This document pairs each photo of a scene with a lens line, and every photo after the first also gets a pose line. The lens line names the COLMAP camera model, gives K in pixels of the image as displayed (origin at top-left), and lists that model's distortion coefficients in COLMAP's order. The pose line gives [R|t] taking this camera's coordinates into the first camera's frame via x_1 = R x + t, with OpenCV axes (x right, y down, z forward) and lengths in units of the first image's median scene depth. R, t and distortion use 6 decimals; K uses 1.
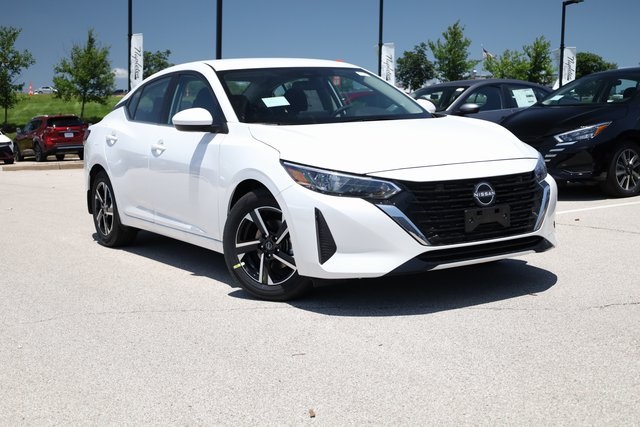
lens RADIAL K [[875.6, 0, 320.0], [0, 875.6, 213.5], [0, 0, 1]] dist [0.014845, -0.001949]
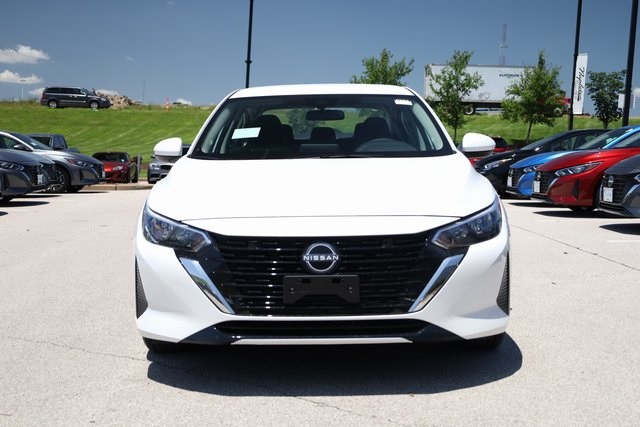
lens RADIAL K [[875.6, 0, 320.0], [0, 875.6, 213.5], [0, 0, 1]] dist [0.014845, -0.001949]
pose [[0.840839, 0.069862, -0.536758, 0.602069], [-0.081908, 0.996639, 0.001409, -0.062320], [0.535053, 0.042780, 0.843735, 0.331753]]
